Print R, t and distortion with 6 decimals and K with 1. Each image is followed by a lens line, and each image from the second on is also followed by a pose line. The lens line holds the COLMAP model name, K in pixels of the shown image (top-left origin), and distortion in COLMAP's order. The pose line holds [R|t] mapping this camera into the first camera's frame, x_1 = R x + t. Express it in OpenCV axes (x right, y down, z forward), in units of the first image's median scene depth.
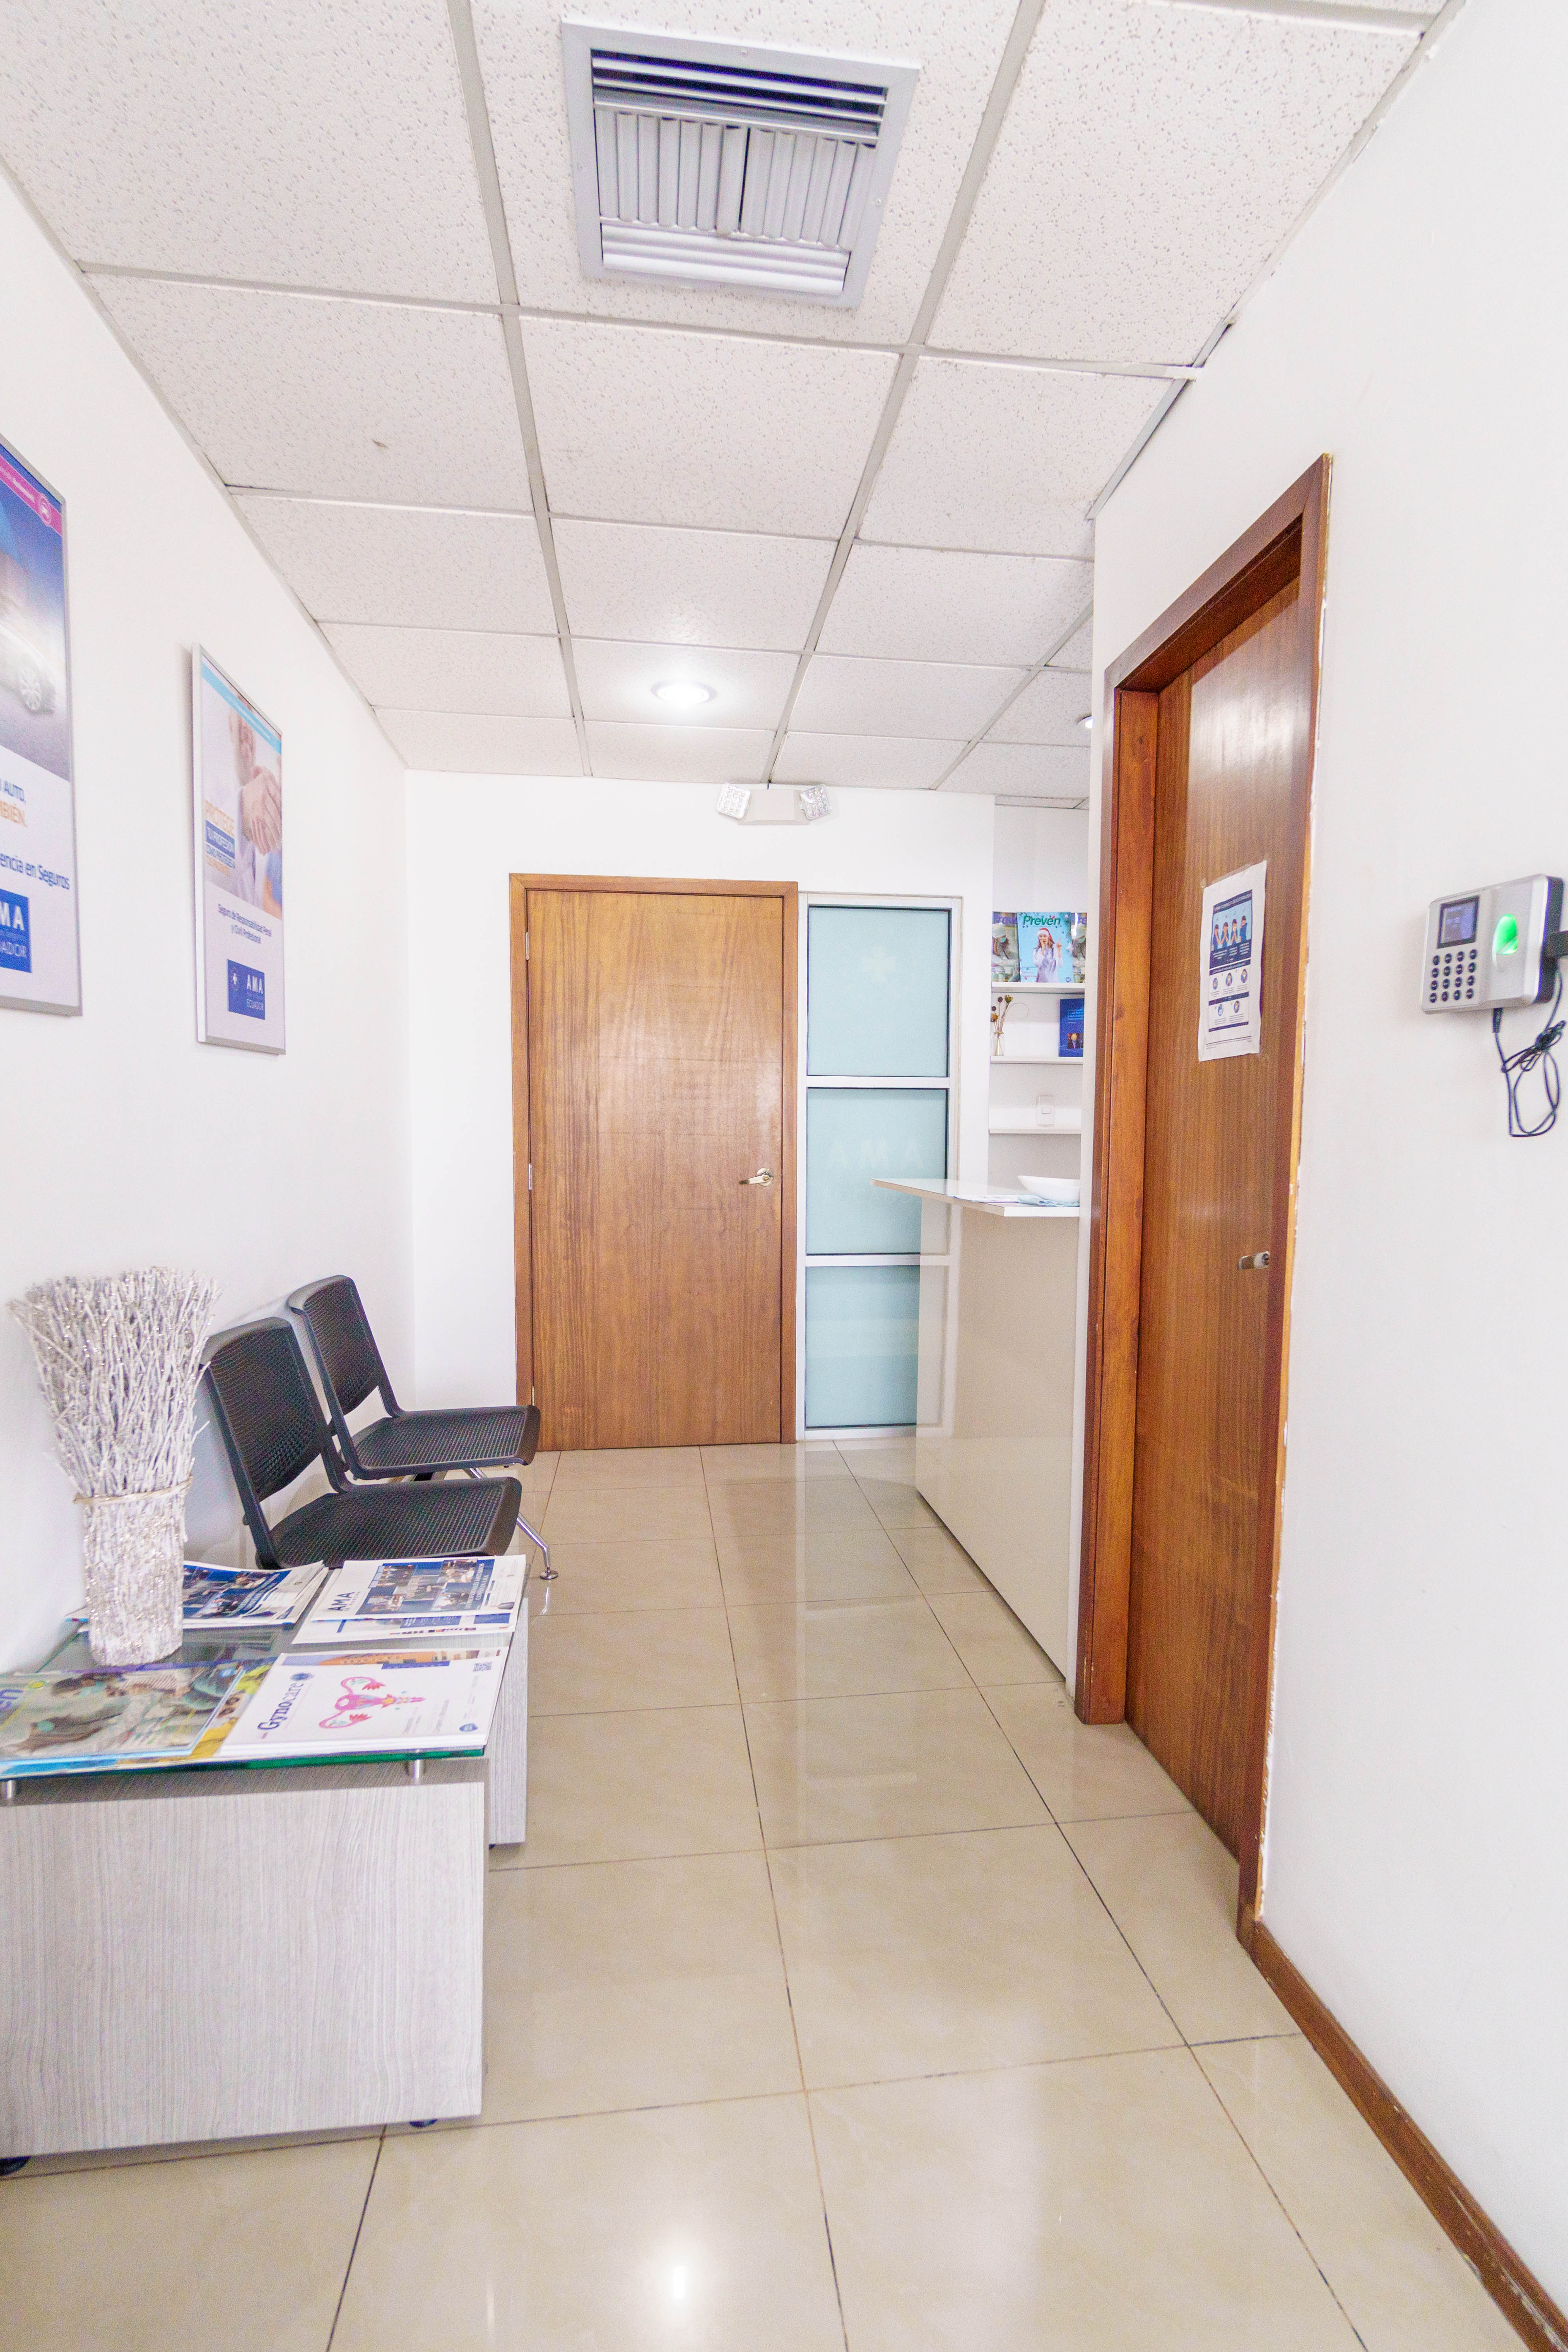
lens RADIAL K [[1032.6, 0, 783.3], [0, 1032.6, 1185.6], [0, 0, 1]] dist [-0.006630, 0.000820]
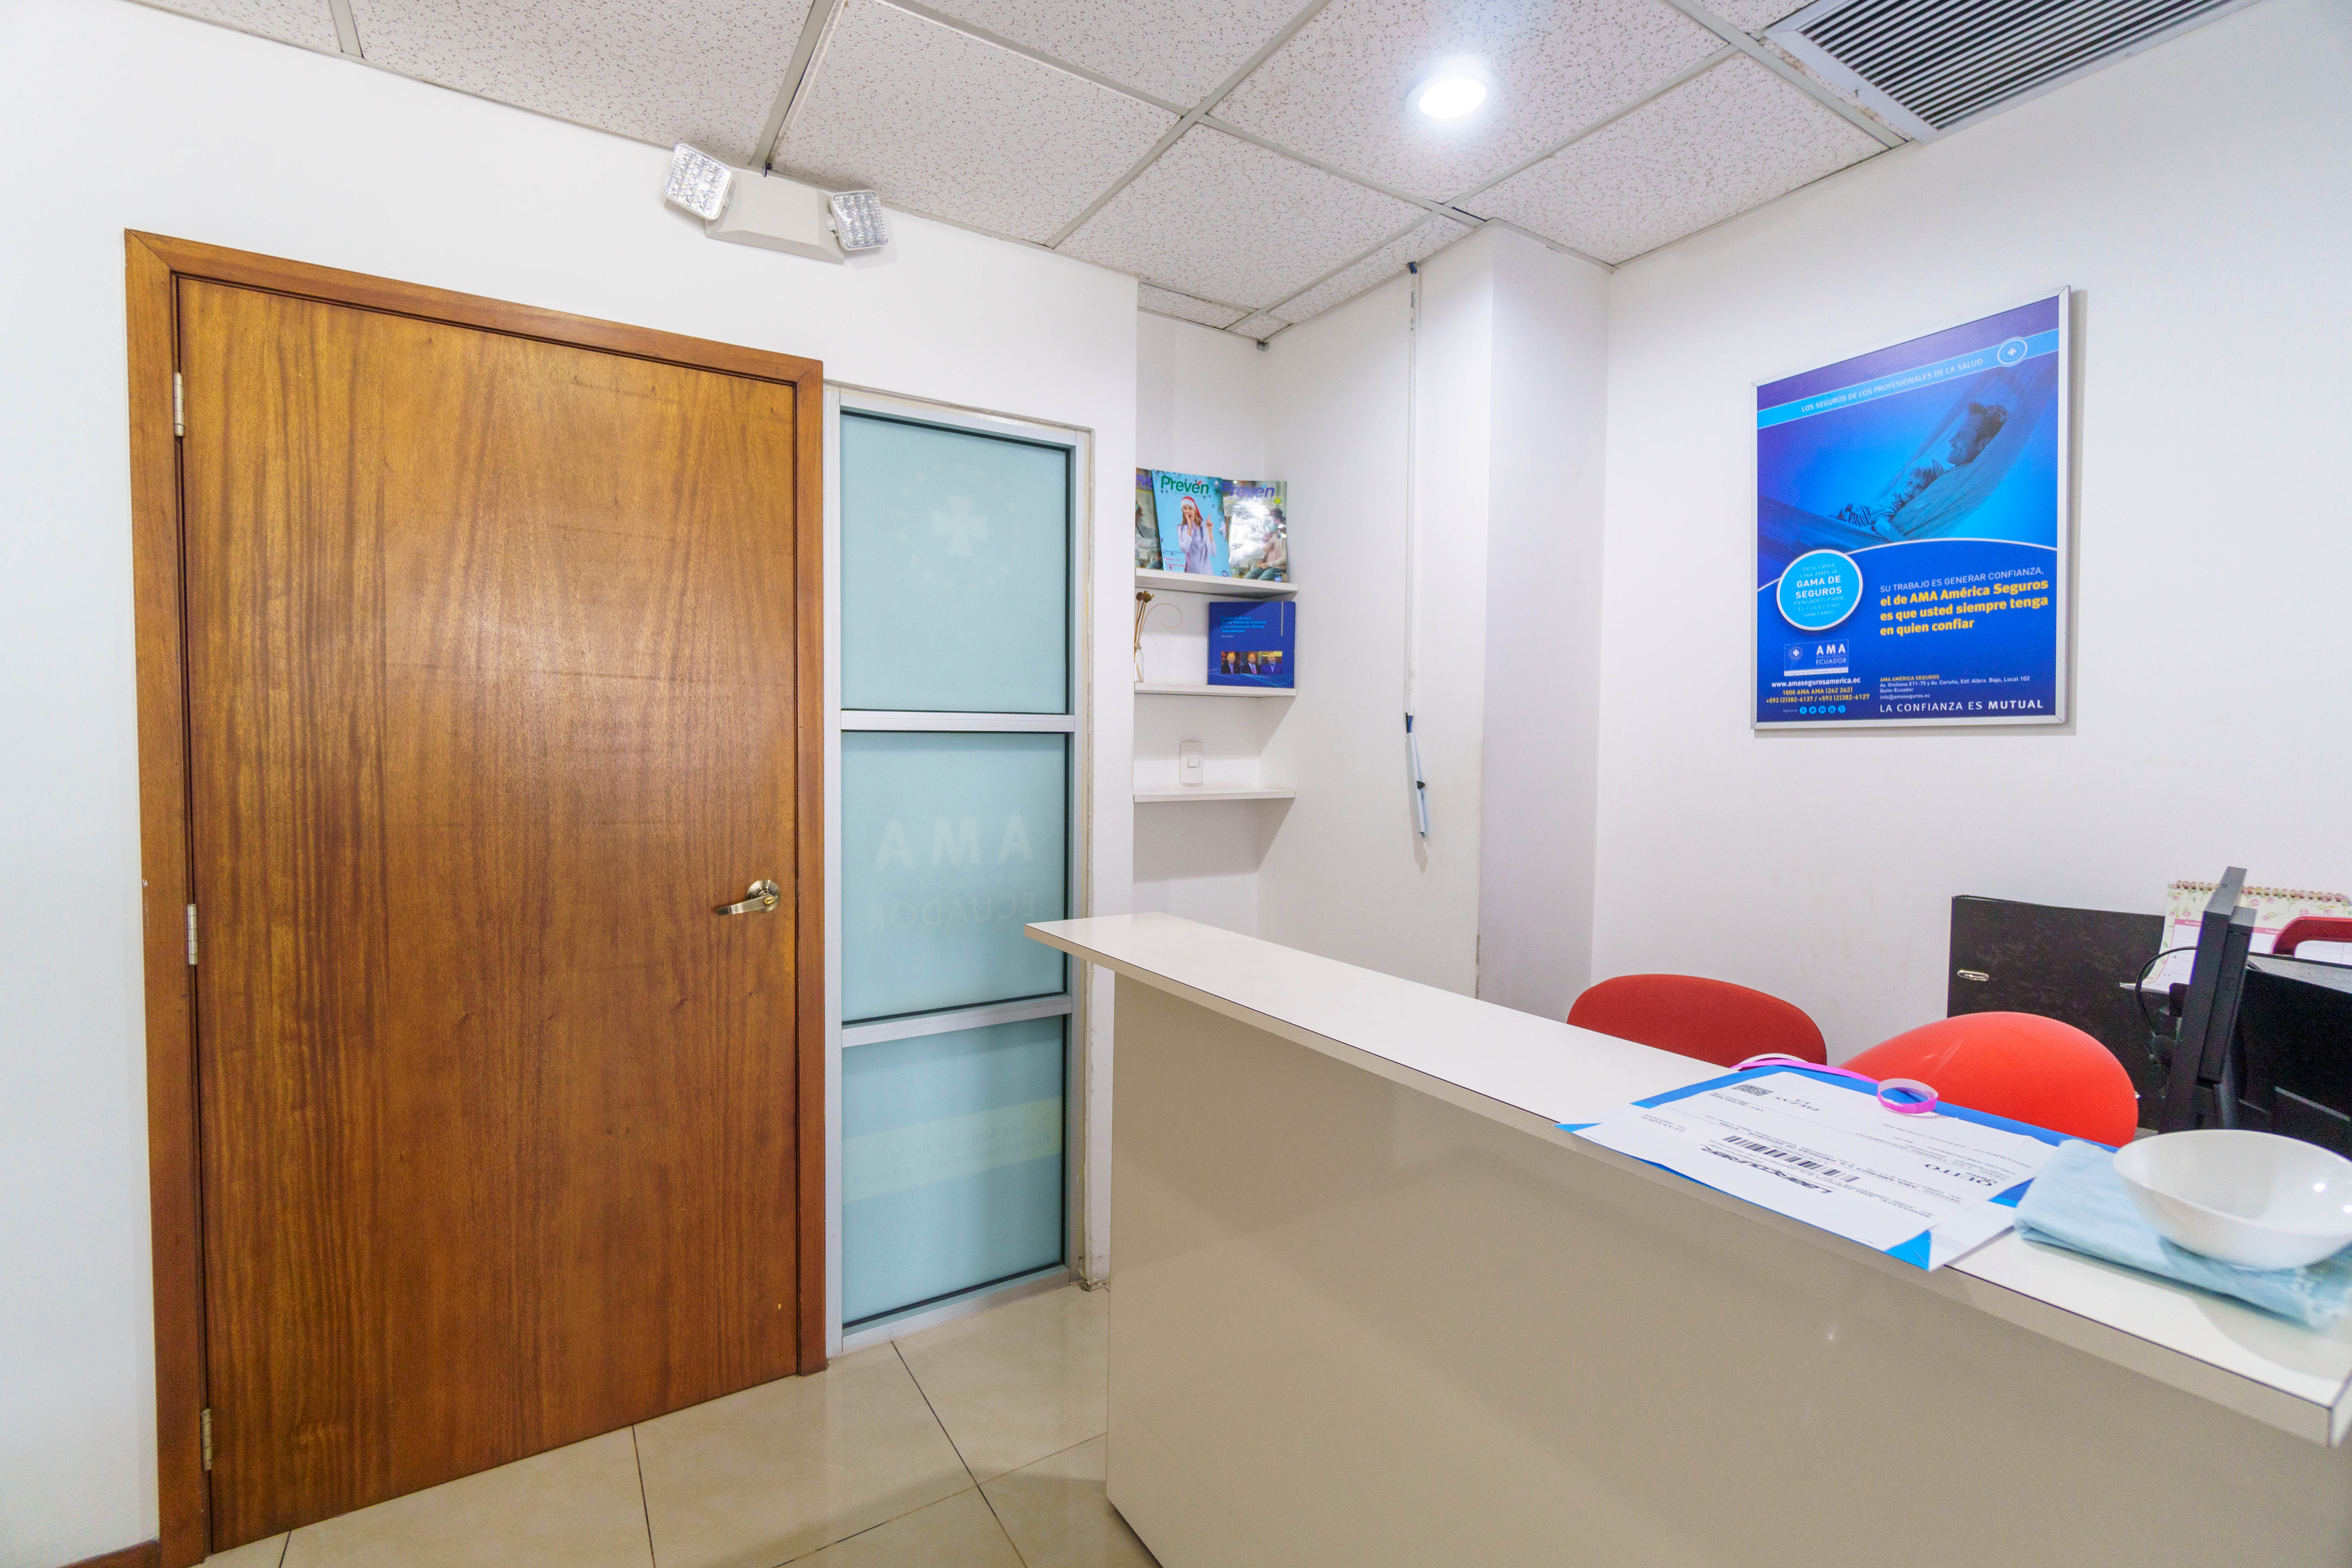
lens RADIAL K [[1032.6, 0, 1173.7], [0, 1032.6, 769.4], [0, 0, 1]] dist [-0.006630, 0.000820]
pose [[0.908308, -0.011431, 0.418146, -0.048555], [0.025678, 0.999265, -0.028462, -0.053878], [-0.417513, 0.036589, 0.907934, 0.421752]]
